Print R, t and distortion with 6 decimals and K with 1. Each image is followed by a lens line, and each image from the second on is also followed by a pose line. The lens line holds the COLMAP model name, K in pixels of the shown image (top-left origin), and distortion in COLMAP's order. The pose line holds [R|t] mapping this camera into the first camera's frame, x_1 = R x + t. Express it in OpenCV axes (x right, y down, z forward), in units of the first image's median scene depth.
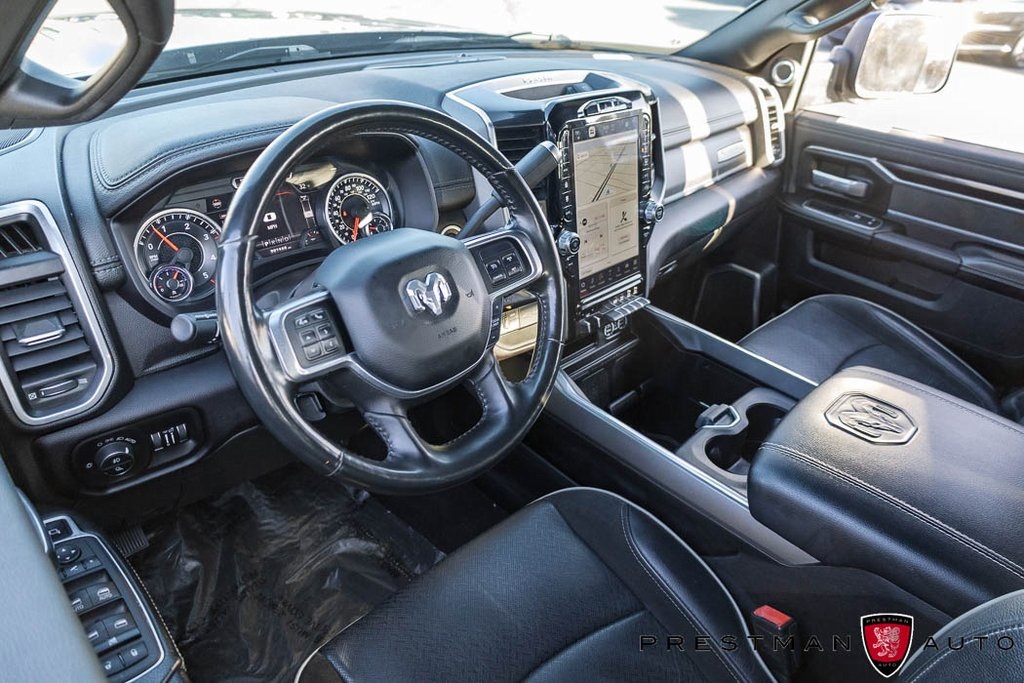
lens RADIAL K [[677.8, 0, 512.0], [0, 677.8, 341.5], [0, 0, 1]] dist [-0.006805, 0.023930]
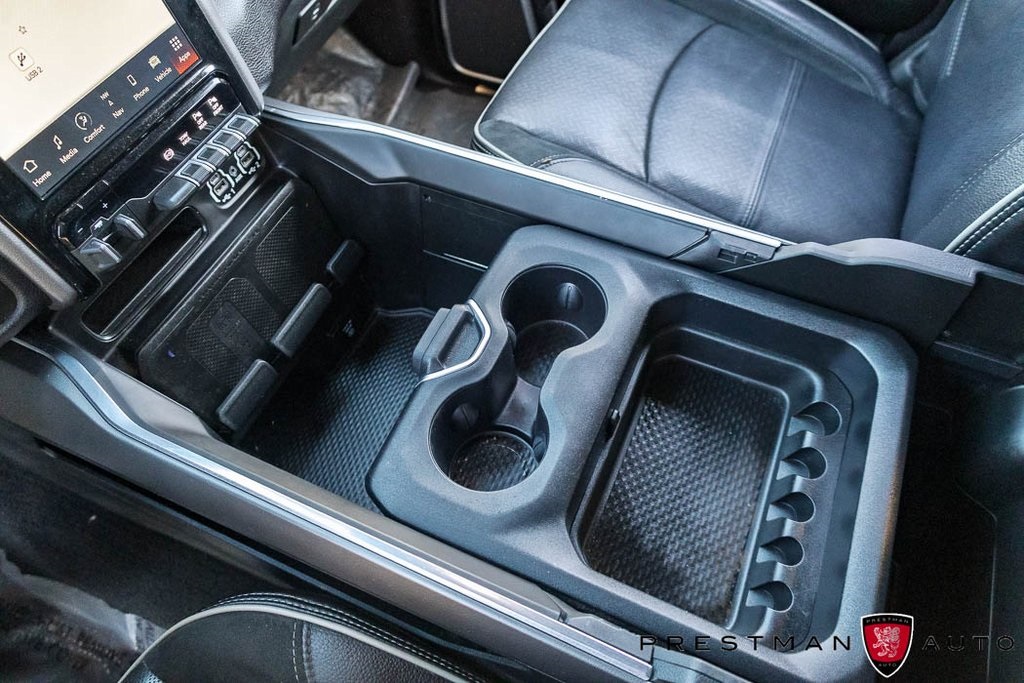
lens RADIAL K [[661.2, 0, 512.0], [0, 661.2, 341.5], [0, 0, 1]] dist [-0.006526, 0.000386]
pose [[0.931716, -0.349699, 0.098064, 0.271993], [0.274391, 0.854665, 0.440747, -0.081386], [-0.237941, -0.383743, 0.892259, 0.505112]]
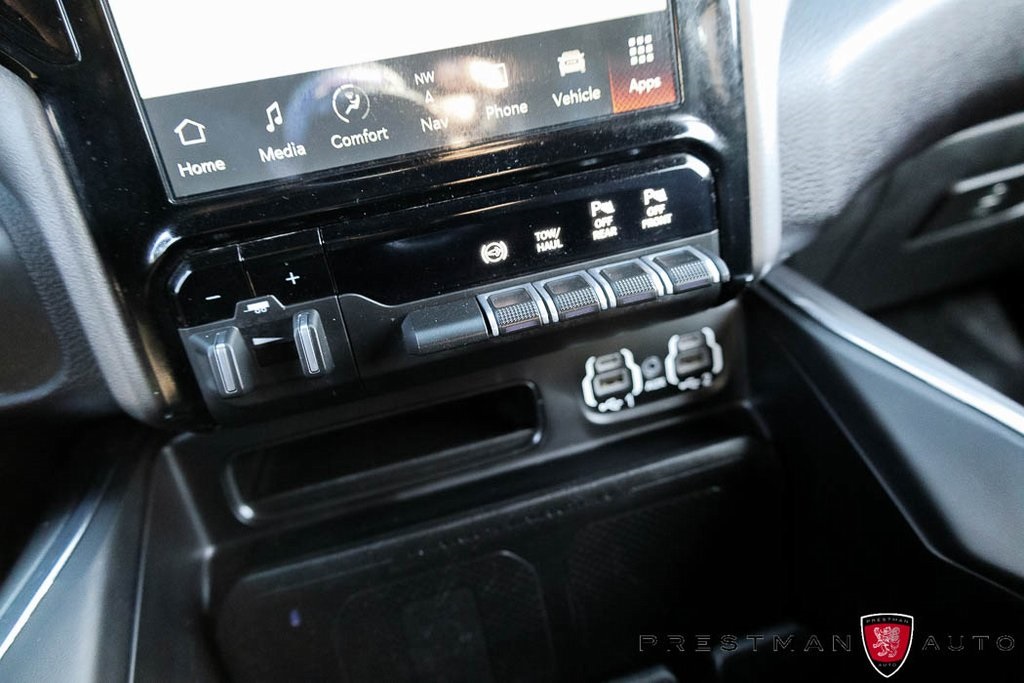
lens RADIAL K [[677.8, 0, 512.0], [0, 677.8, 341.5], [0, 0, 1]] dist [-0.006805, 0.023930]
pose [[0.836634, 0.106029, -0.537403, 0.260049], [-0.106184, 0.993870, 0.030782, -0.039028], [0.537372, 0.031310, 0.842764, 0.824527]]
